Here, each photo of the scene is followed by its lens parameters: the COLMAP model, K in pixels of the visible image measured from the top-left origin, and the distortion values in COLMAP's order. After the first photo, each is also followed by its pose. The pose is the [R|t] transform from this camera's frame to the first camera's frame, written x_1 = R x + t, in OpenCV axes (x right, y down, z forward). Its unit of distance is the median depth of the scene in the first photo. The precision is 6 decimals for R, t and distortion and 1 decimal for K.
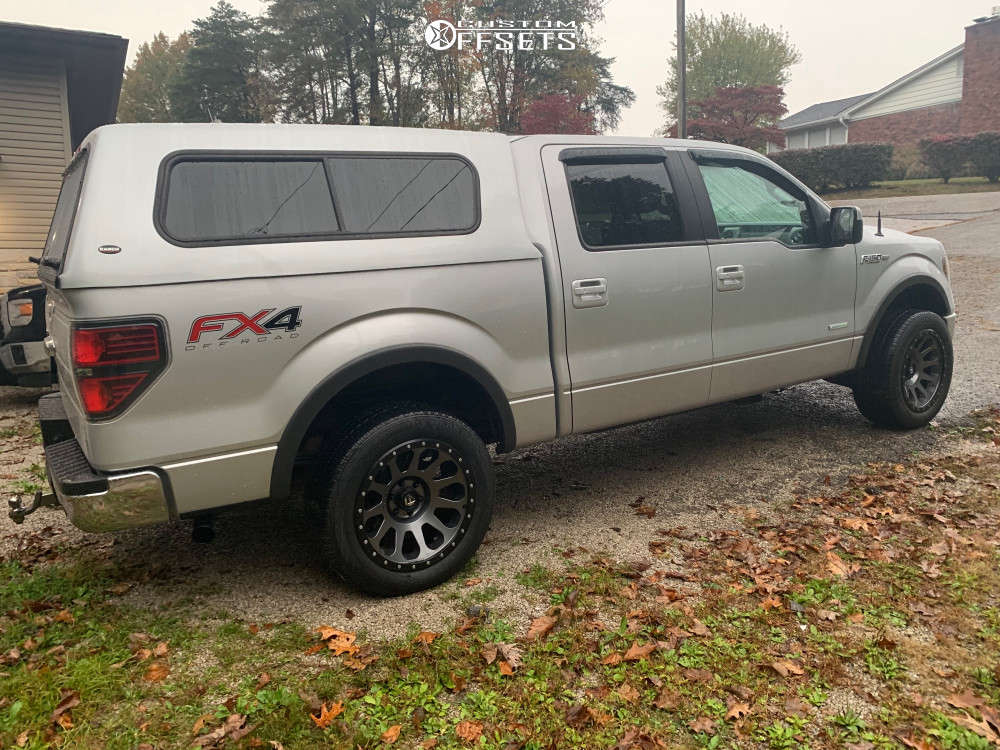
lens RADIAL K [[835.9, 0, 463.7], [0, 835.9, 374.1], [0, 0, 1]] dist [0.019931, -0.007299]
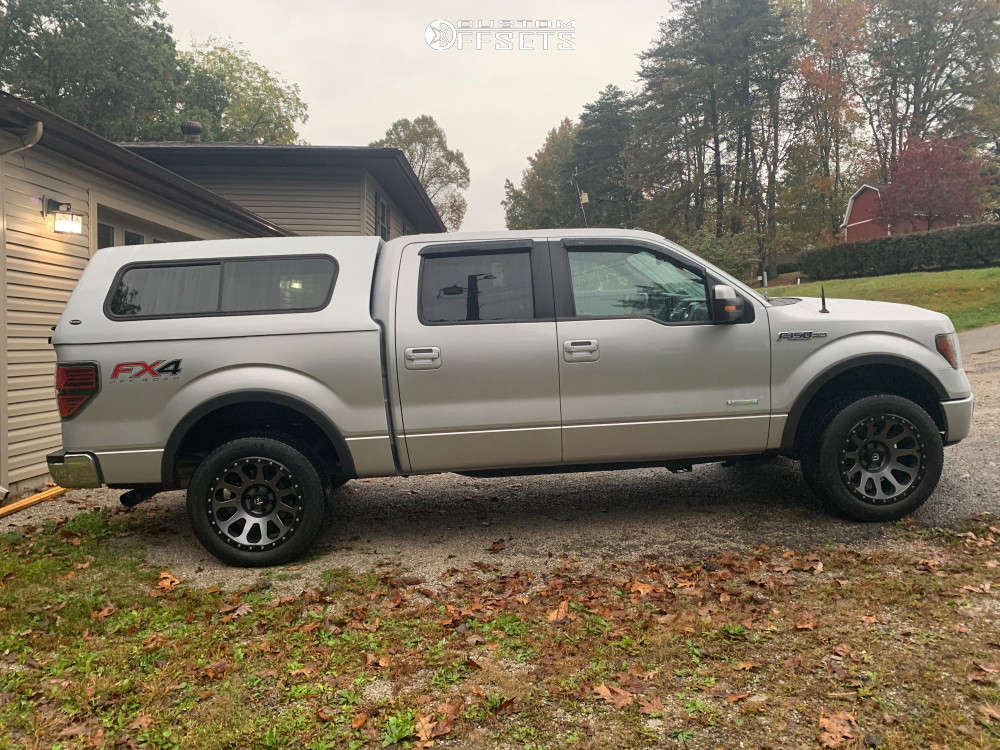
lens RADIAL K [[835.9, 0, 463.7], [0, 835.9, 374.1], [0, 0, 1]] dist [0.019931, -0.007299]
pose [[0.849444, 0.048391, -0.525455, 0.874181], [-0.082516, 0.995717, -0.041696, -0.027302], [0.521187, 0.078777, 0.849799, -0.027057]]
